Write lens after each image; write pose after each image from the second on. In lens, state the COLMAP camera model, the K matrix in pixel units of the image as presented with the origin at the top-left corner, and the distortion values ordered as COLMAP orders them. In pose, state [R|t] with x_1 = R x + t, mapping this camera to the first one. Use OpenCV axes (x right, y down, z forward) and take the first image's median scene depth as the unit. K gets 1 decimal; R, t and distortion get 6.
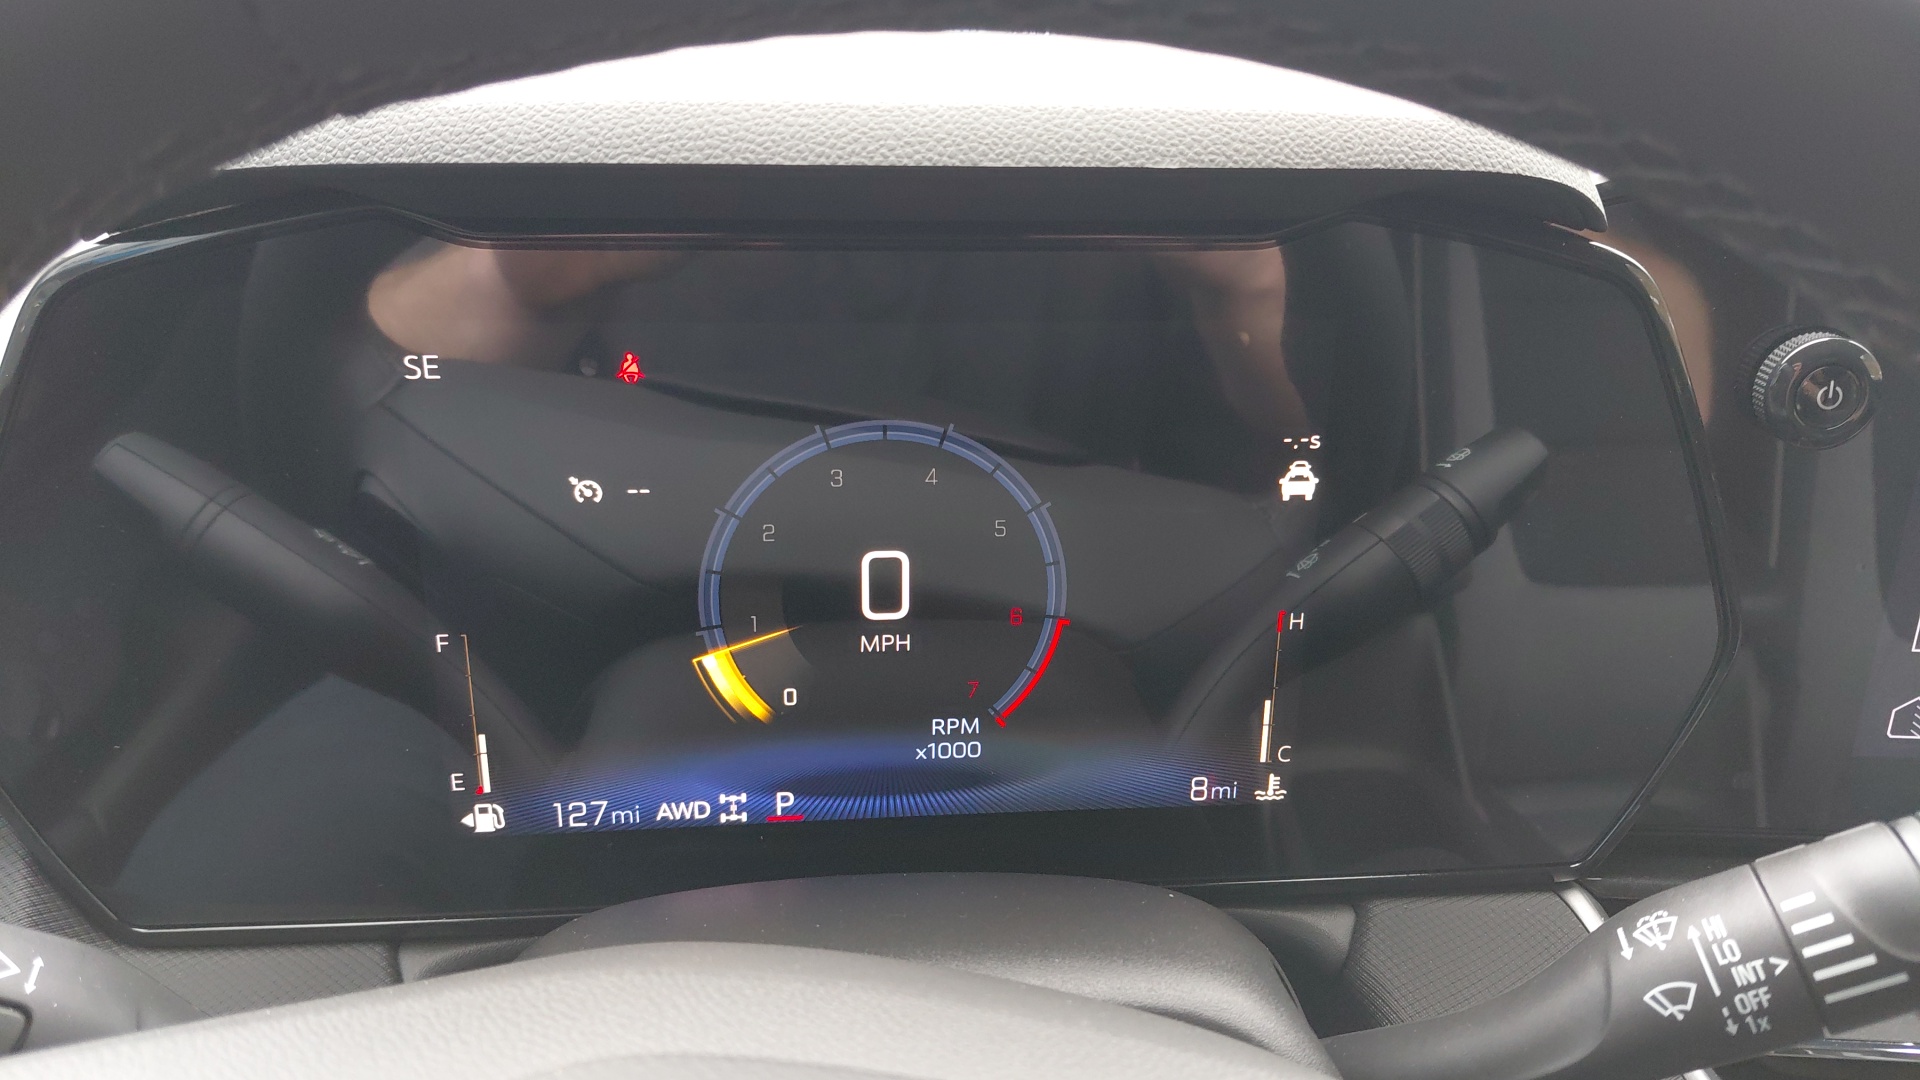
lens RADIAL K [[1525.1, 0, 910.7], [0, 1525.1, 524.9], [0, 0, 1]] dist [0.016589, -0.028667]
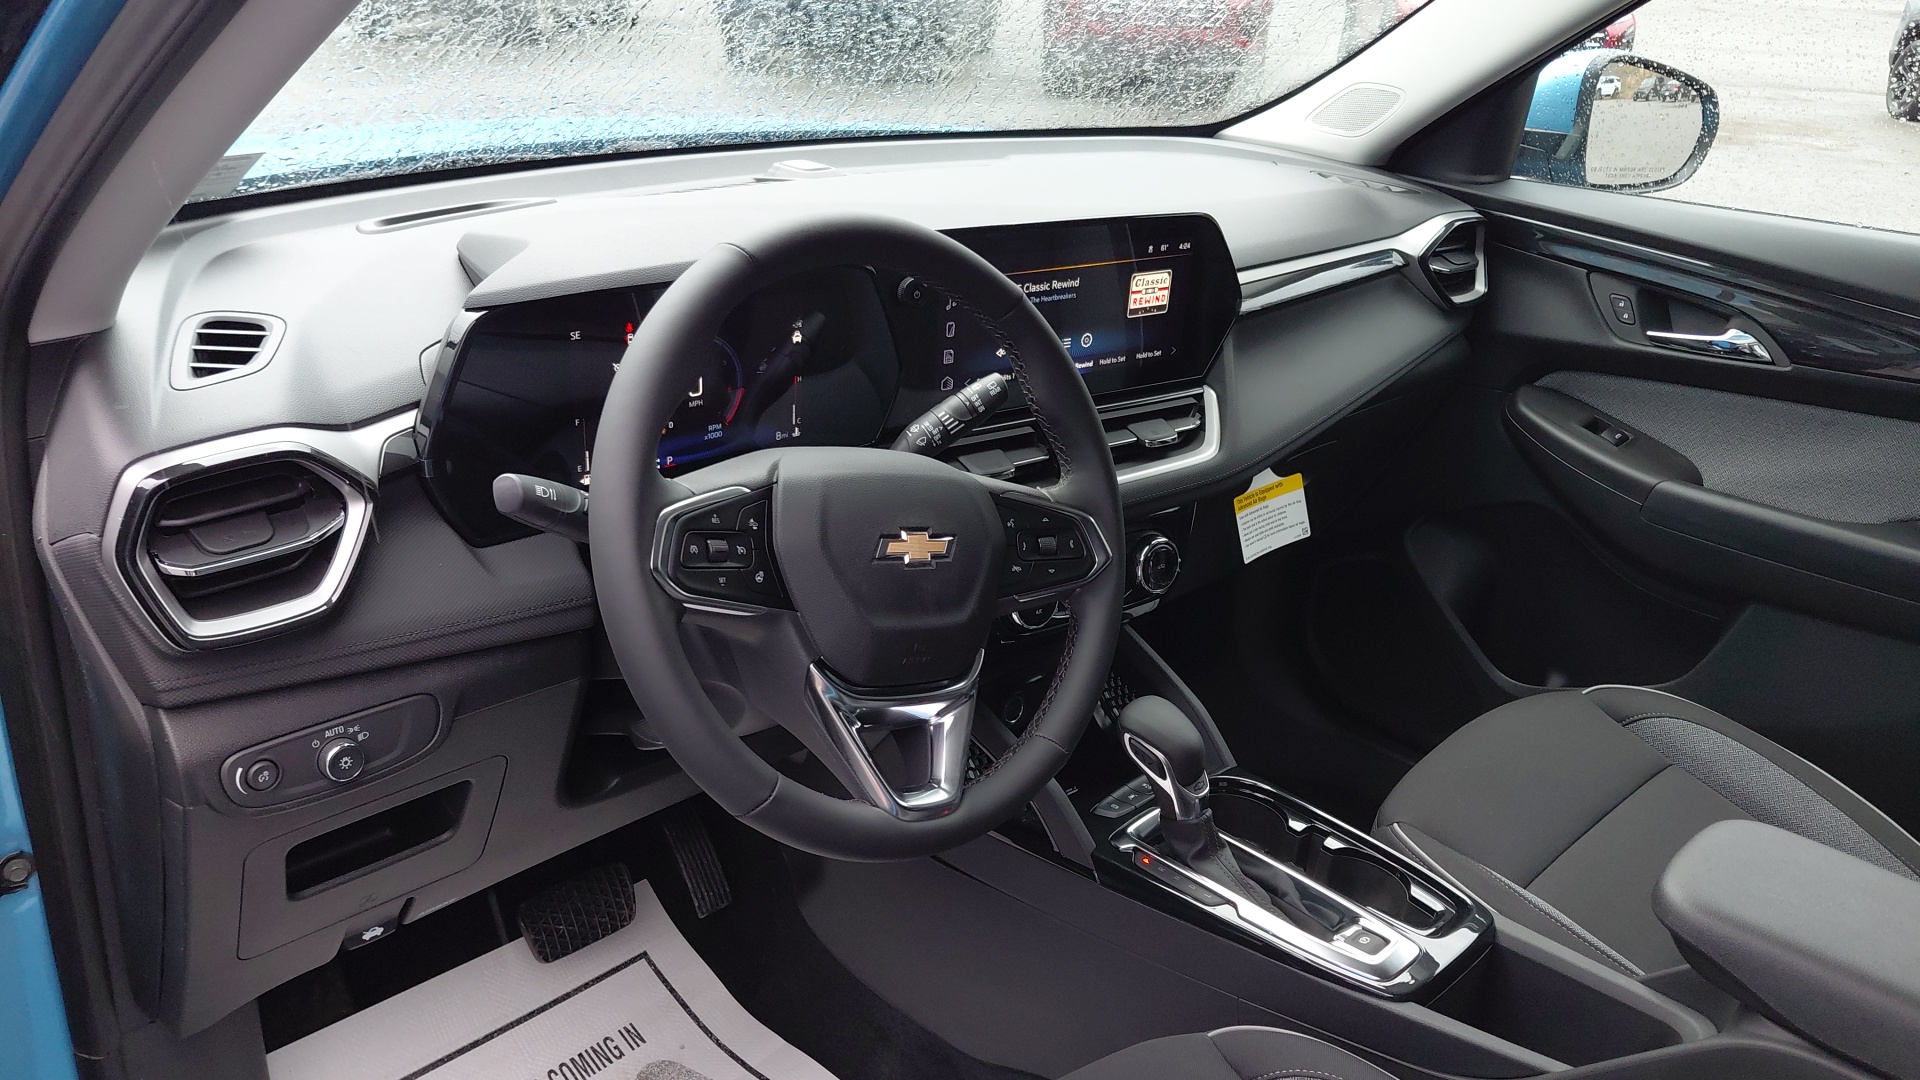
lens RADIAL K [[1317.3, 0, 941.3], [0, 1317.3, 552.2], [0, 0, 1]] dist [0.005726, -0.030525]
pose [[0.789279, -0.226092, 0.570896, -1.291589], [0.157295, 0.973167, 0.167939, -0.003793], [-0.593547, -0.042752, 0.803663, -1.593639]]
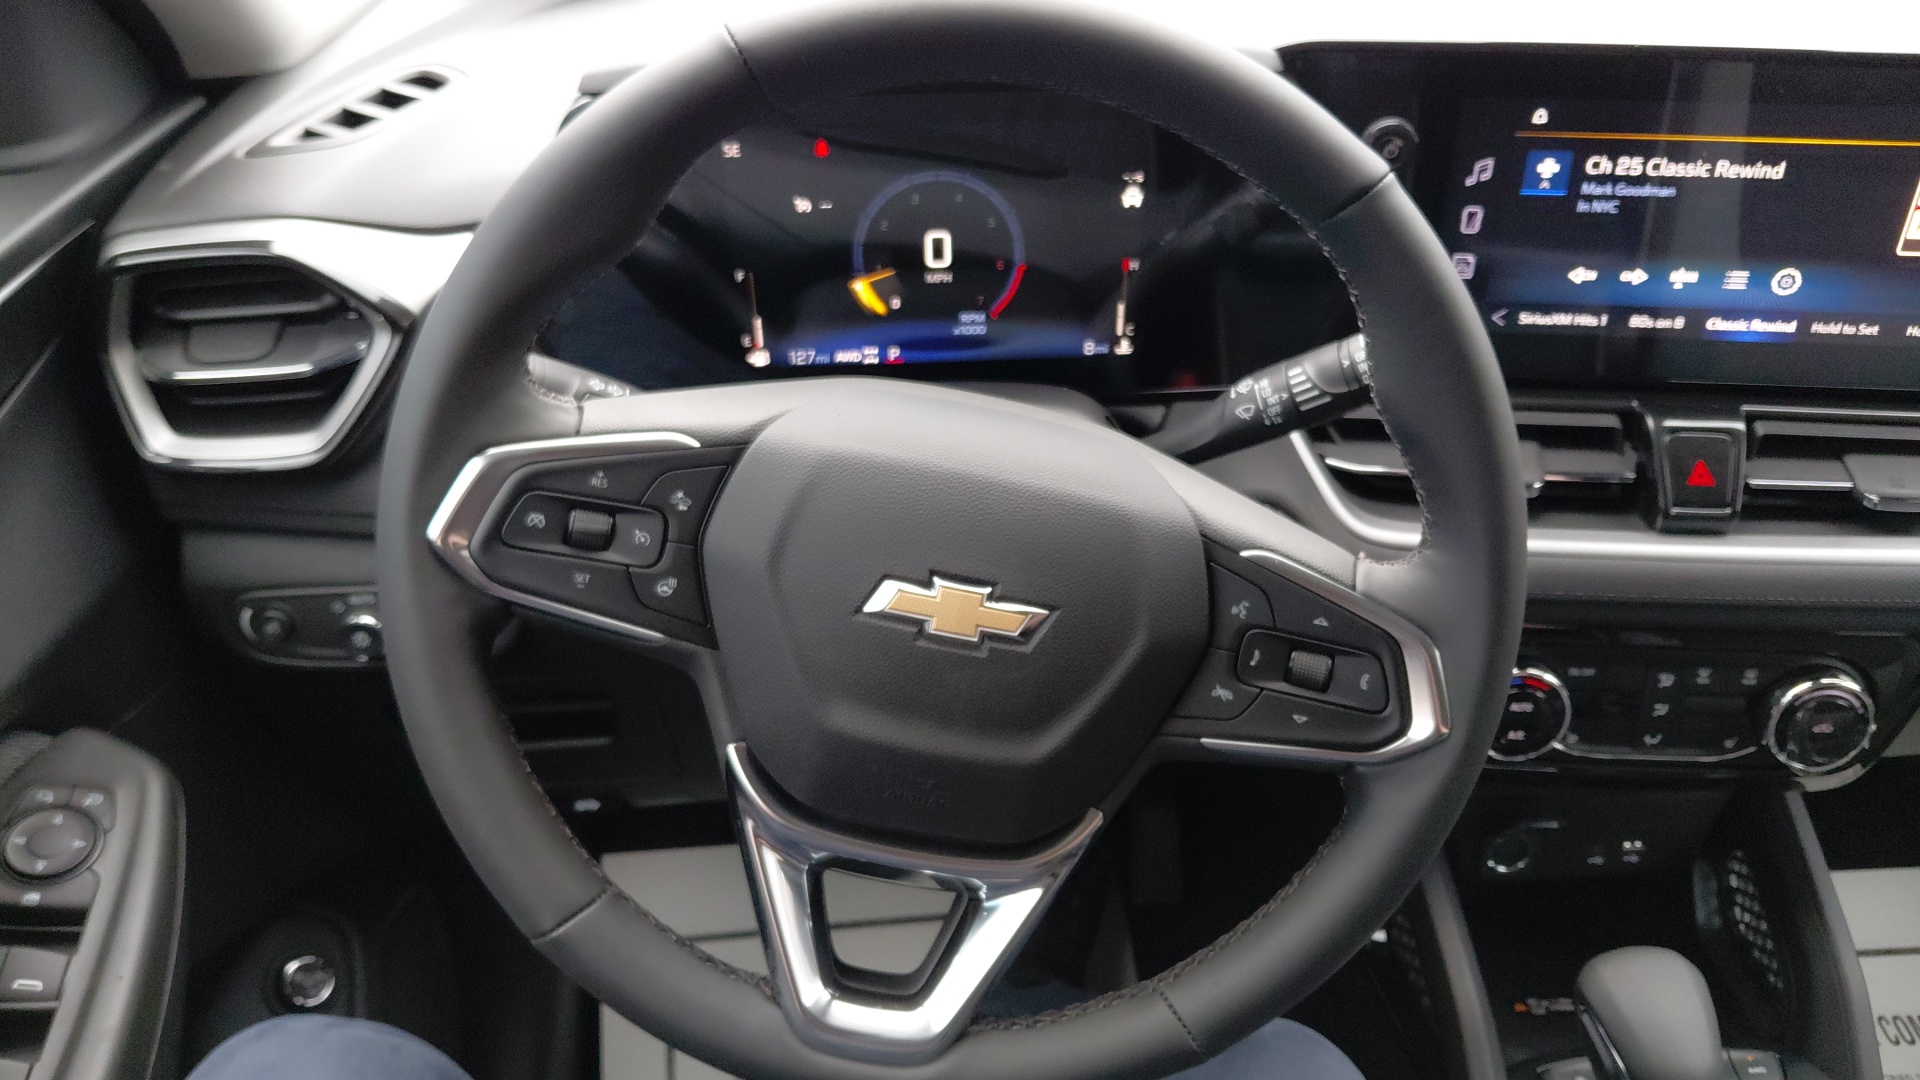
lens RADIAL K [[1418.1, 0, 939.7], [0, 1418.1, 548.3], [0, 0, 1]] dist [0.029513, -0.076794]
pose [[0.999061, -0.000869, -0.043327, 0.072346], [0.011039, 0.971921, 0.235049, -0.021157], [0.041906, -0.235307, 0.971017, -1.040951]]
